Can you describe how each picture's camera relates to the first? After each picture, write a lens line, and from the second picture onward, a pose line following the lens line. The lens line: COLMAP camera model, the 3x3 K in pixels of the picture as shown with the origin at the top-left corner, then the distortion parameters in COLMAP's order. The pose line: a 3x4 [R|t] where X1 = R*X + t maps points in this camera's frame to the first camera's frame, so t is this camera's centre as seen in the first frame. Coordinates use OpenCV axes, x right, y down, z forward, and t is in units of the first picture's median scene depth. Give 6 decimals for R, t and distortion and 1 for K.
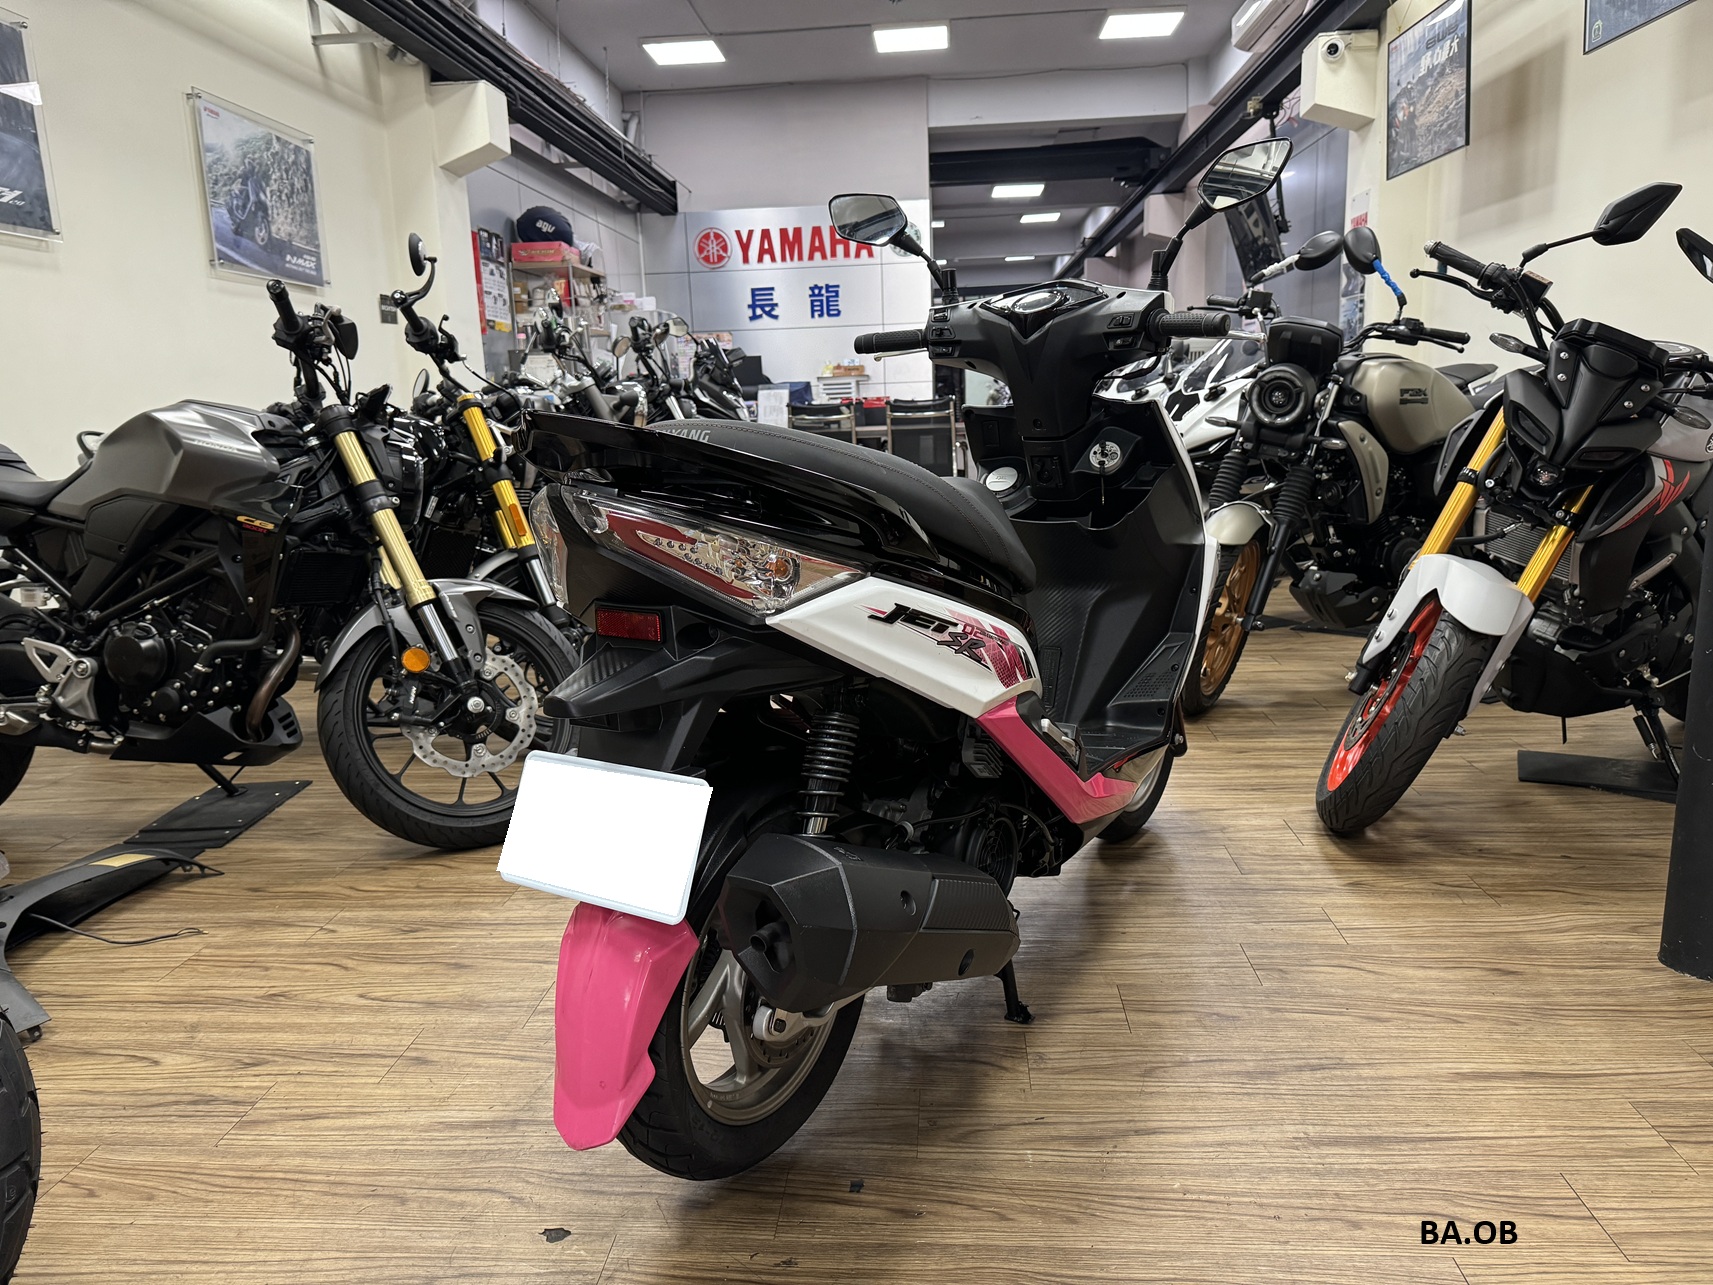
lens RADIAL K [[1230.0, 0, 852.3], [0, 1230.0, 640.0], [0, 0, 1]] dist [0.018735, -0.024632]
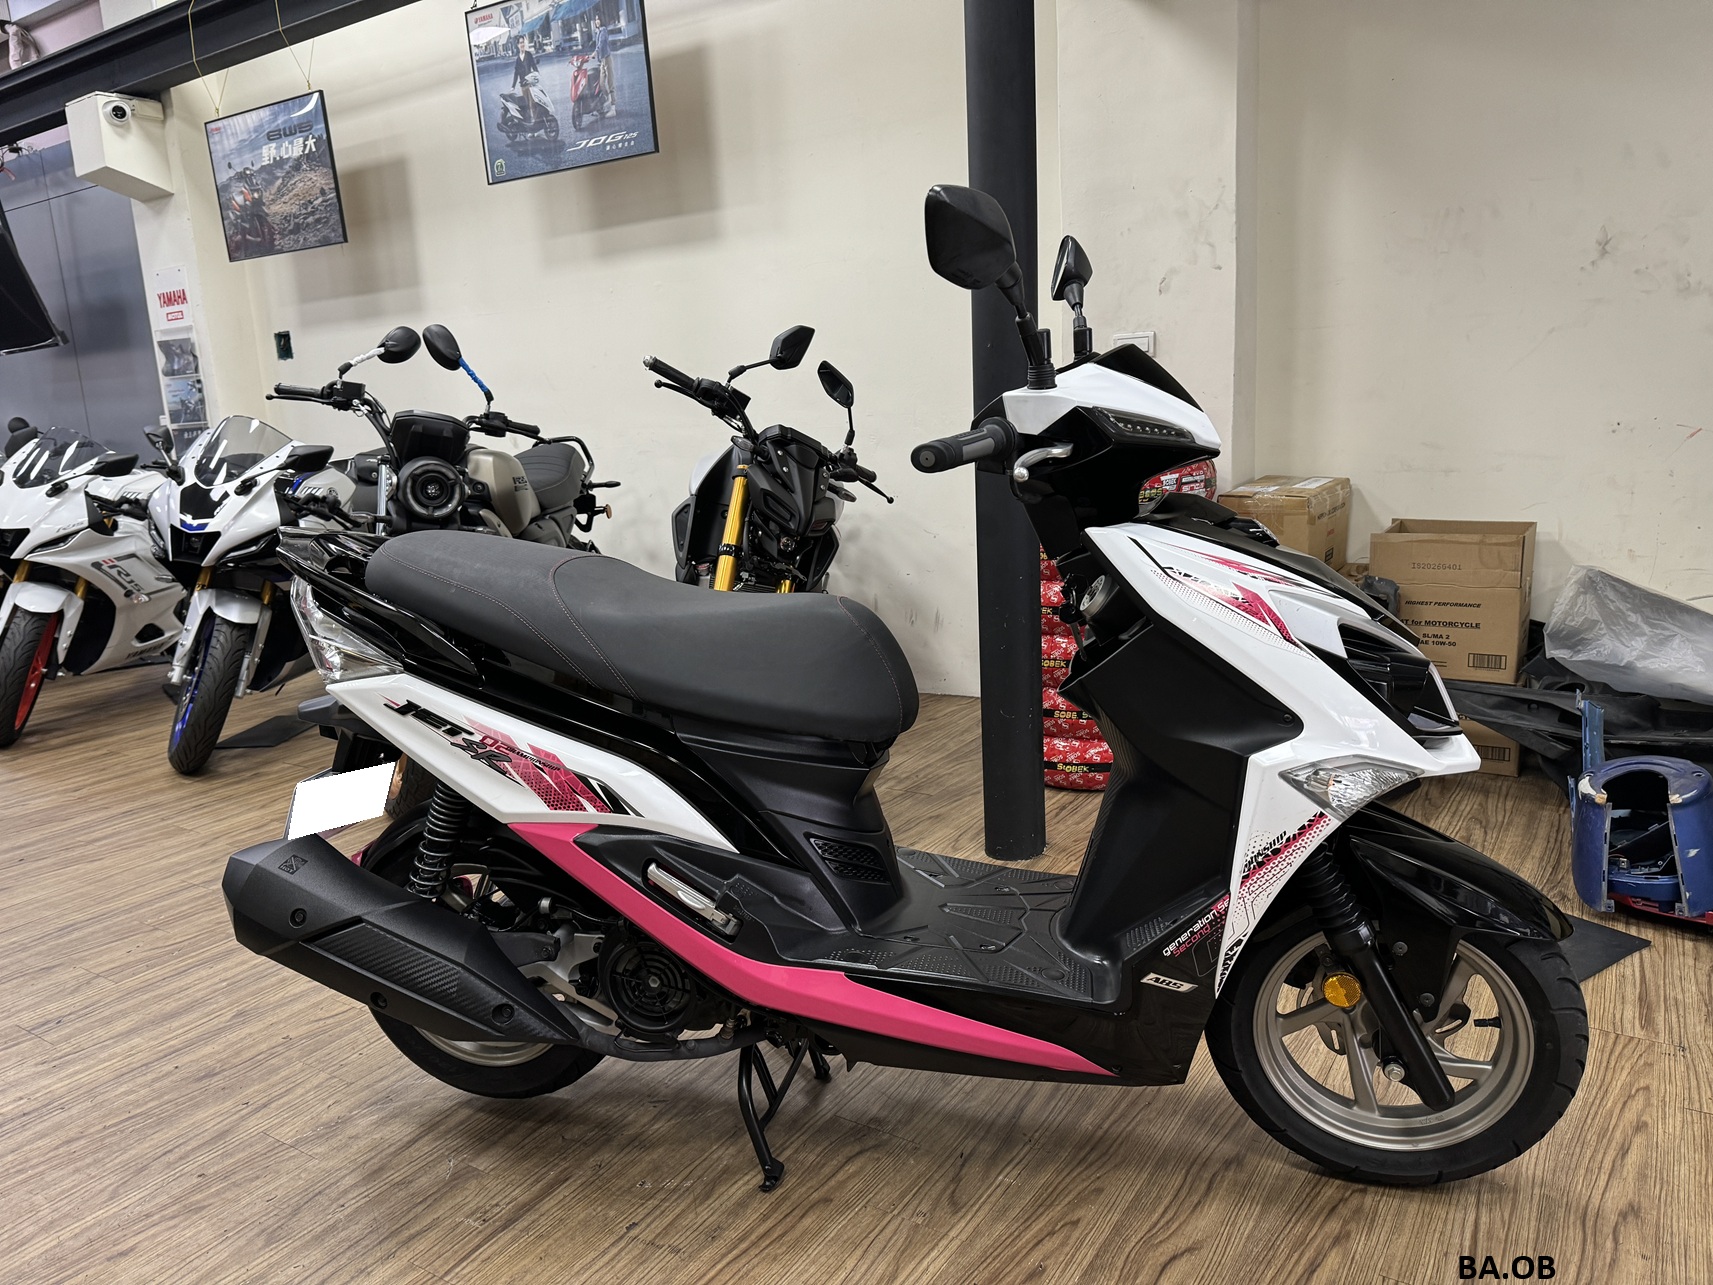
lens RADIAL K [[1230.0, 0, 851.7], [0, 1230.0, 654.0], [0, 0, 1]] dist [0.018735, -0.024632]
pose [[0.488178, -0.160892, 0.857786, -0.193723], [0.198196, 0.977619, 0.070572, -0.035823], [-0.849942, 0.135558, 0.509140, 0.111515]]
